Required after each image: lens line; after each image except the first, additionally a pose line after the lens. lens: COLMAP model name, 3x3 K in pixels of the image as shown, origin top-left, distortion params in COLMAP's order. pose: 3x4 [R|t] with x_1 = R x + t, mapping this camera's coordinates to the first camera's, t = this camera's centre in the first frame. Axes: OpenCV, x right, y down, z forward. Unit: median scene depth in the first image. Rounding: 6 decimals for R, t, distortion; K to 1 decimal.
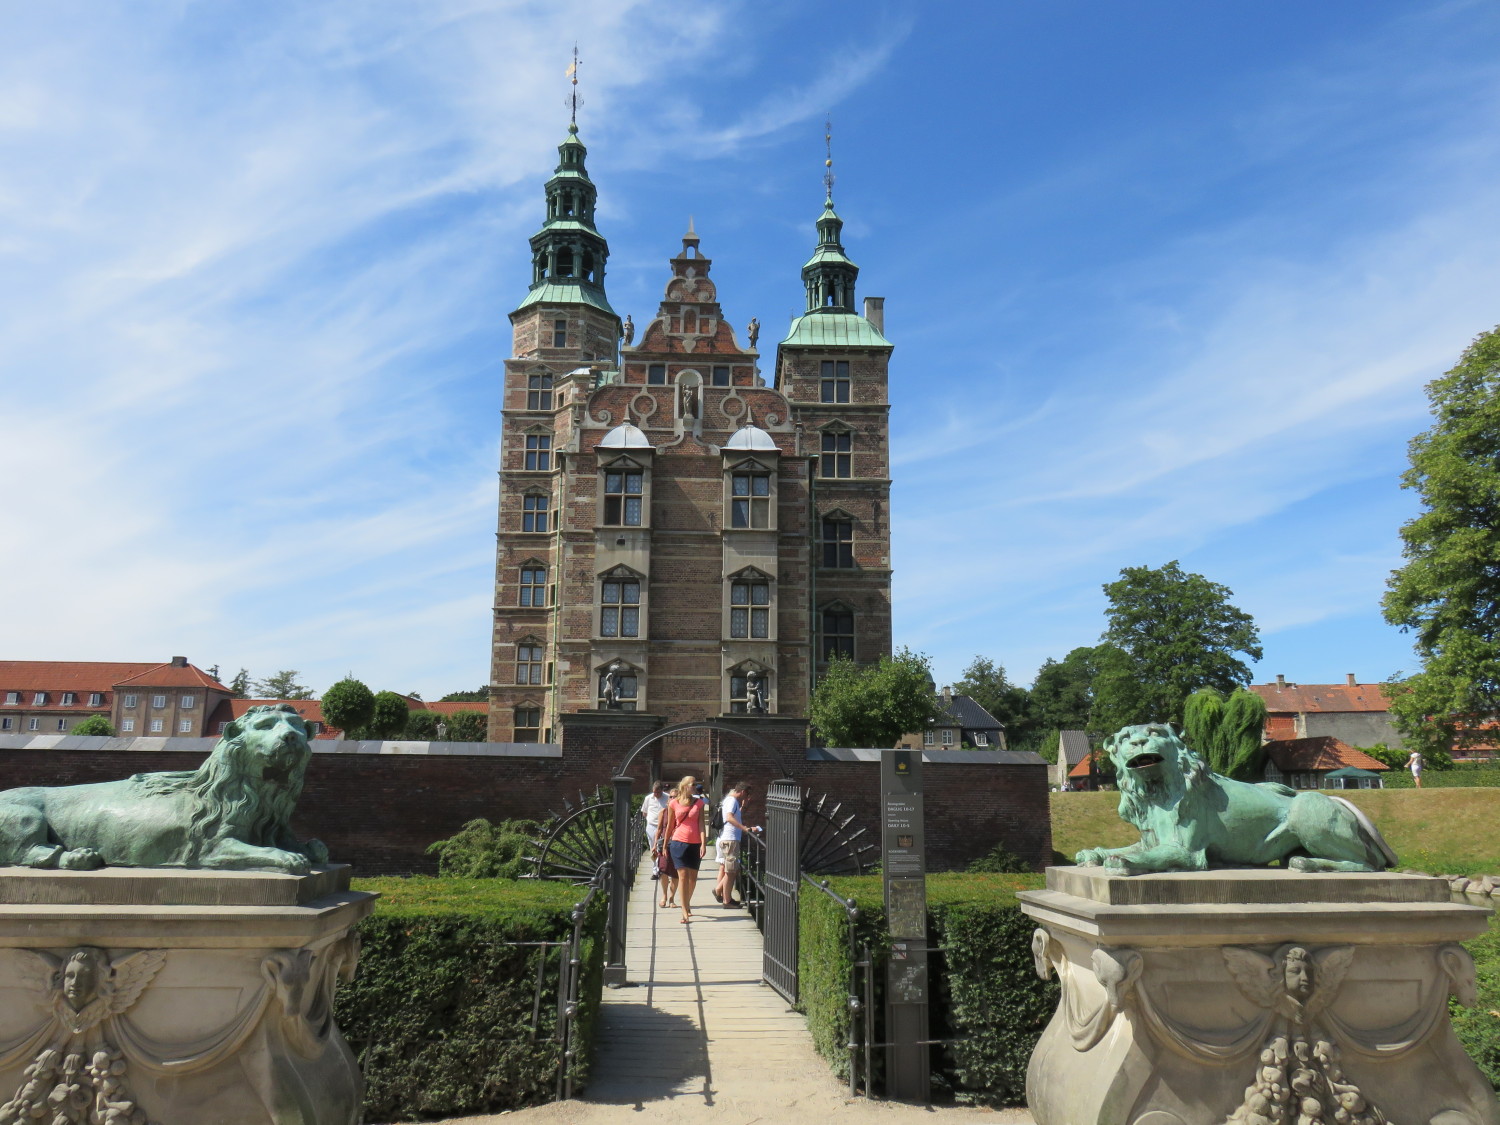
lens RADIAL K [[1127.7, 0, 749.4], [0, 1127.7, 568.8], [0, 0, 1]] dist [-0.030073, 0.003290]
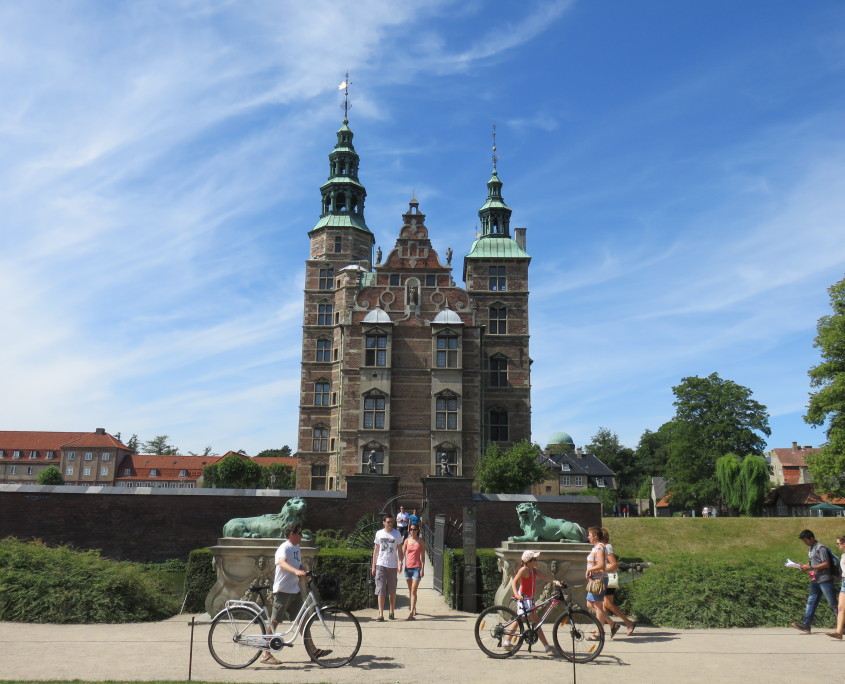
lens RADIAL K [[750.2, 0, 424.4], [0, 750.2, 344.6], [0, 0, 1]] dist [-0.028149, 0.004012]
pose [[0.999112, -0.001640, -0.042093, 0.012911], [0.000490, 0.999627, -0.027319, -0.033822], [0.042122, 0.027274, 0.998740, -0.160192]]
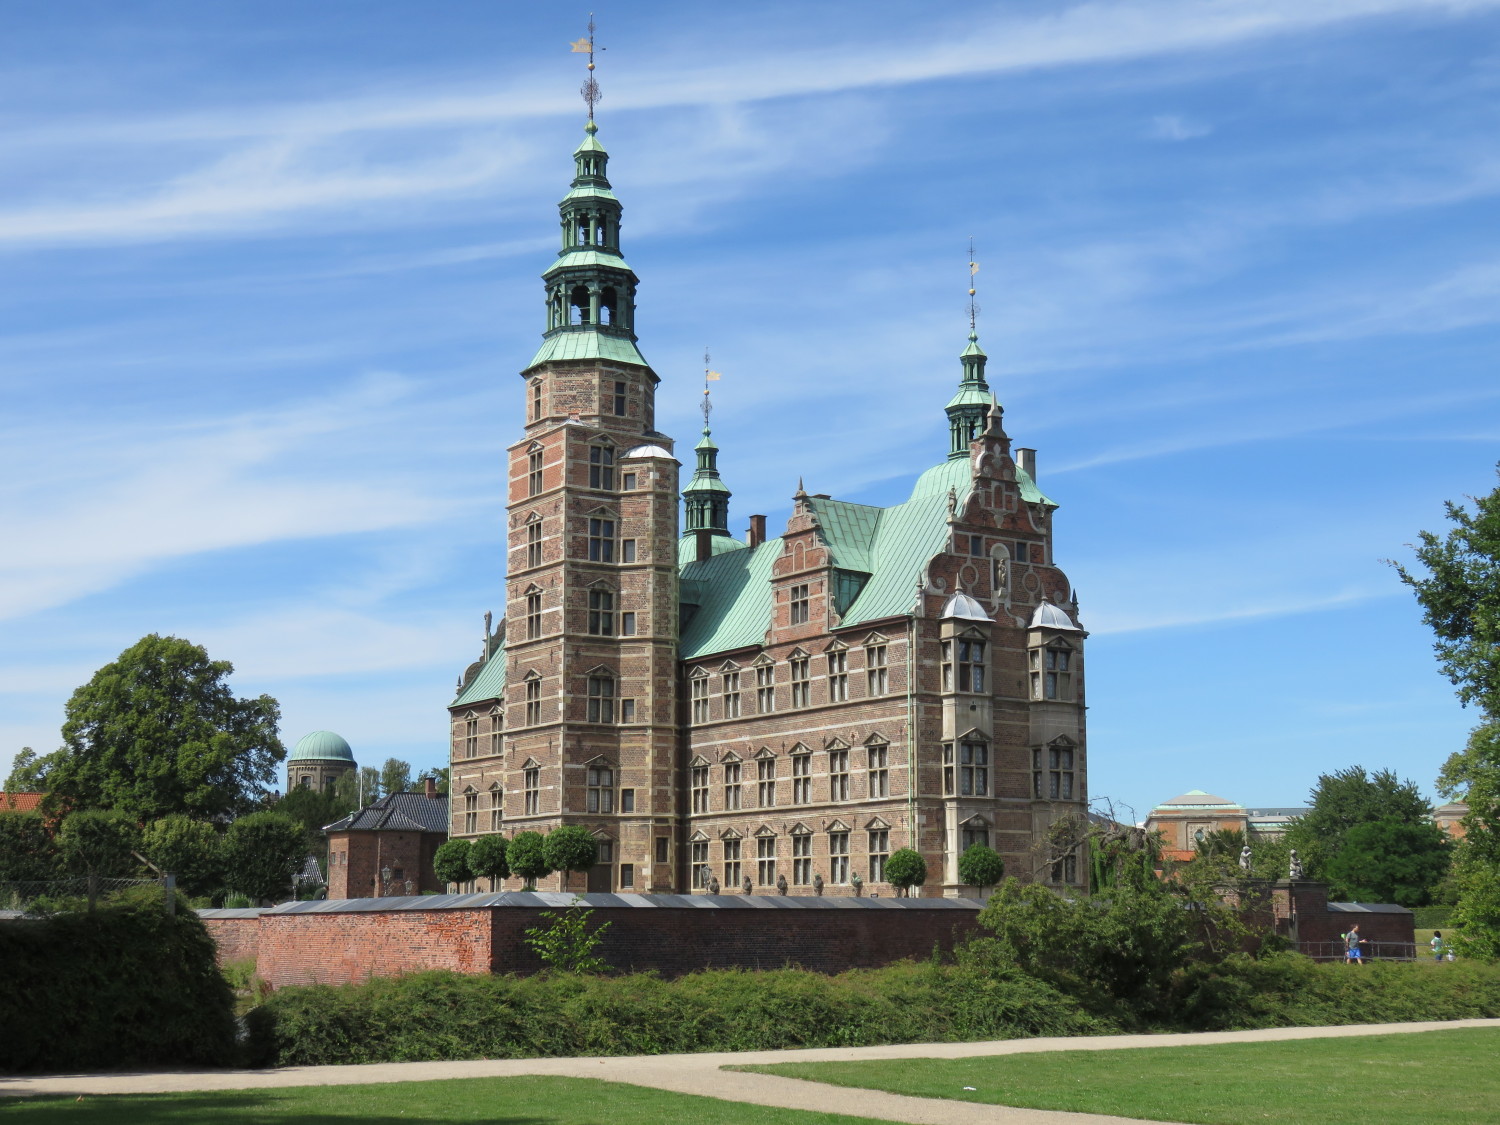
lens RADIAL K [[2088.8, 0, 750.0], [0, 2088.8, 559.9], [0, 0, 1]] dist [-0.044650, 0.000000]
pose [[0.847853, 0.086311, 0.523159, -1.154992], [-0.096582, 0.995295, -0.007679, -0.109639], [-0.521360, -0.044016, 0.852201, -0.514120]]
